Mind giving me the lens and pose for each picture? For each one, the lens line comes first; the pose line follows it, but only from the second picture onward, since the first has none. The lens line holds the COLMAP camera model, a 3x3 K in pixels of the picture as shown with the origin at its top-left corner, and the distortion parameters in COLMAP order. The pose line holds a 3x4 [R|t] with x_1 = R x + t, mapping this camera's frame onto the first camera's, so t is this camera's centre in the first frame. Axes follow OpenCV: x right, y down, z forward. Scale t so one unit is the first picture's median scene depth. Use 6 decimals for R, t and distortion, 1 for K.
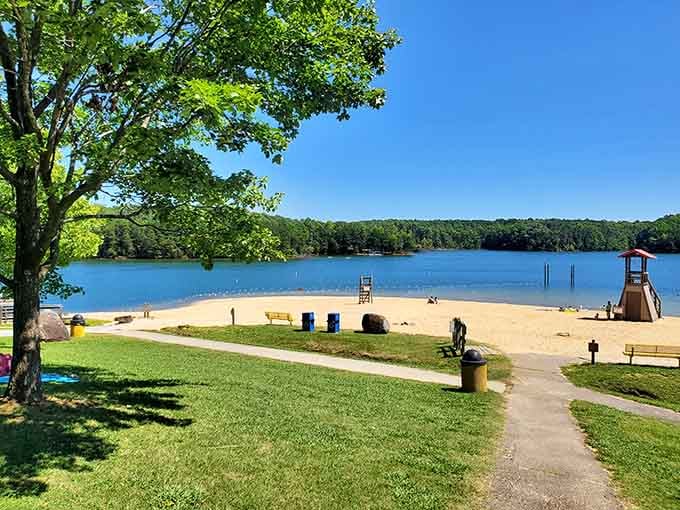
lens RADIAL K [[531.0, 0, 340.0], [0, 531.0, 255.0], [0, 0, 1]] dist [-0.001151, -0.005998]
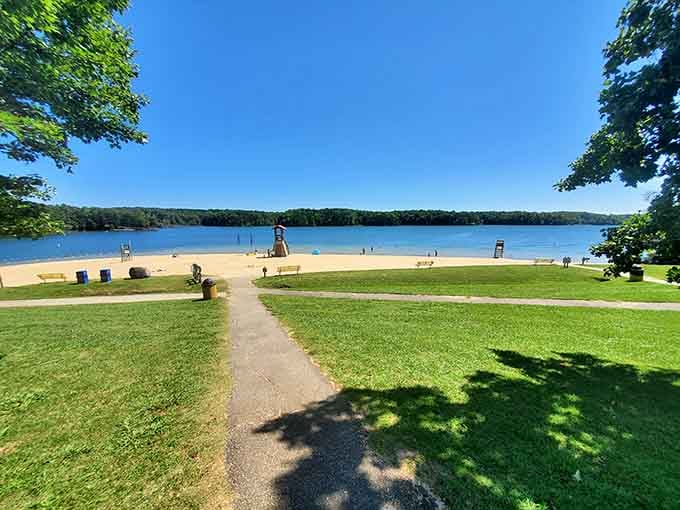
lens RADIAL K [[531.0, 0, 340.0], [0, 531.0, 255.0], [0, 0, 1]] dist [-0.001151, -0.005998]
pose [[0.739309, -0.077629, 0.668876, -0.624843], [0.016951, 0.995163, 0.096760, -0.080331], [-0.673152, -0.060197, 0.737050, -0.688142]]
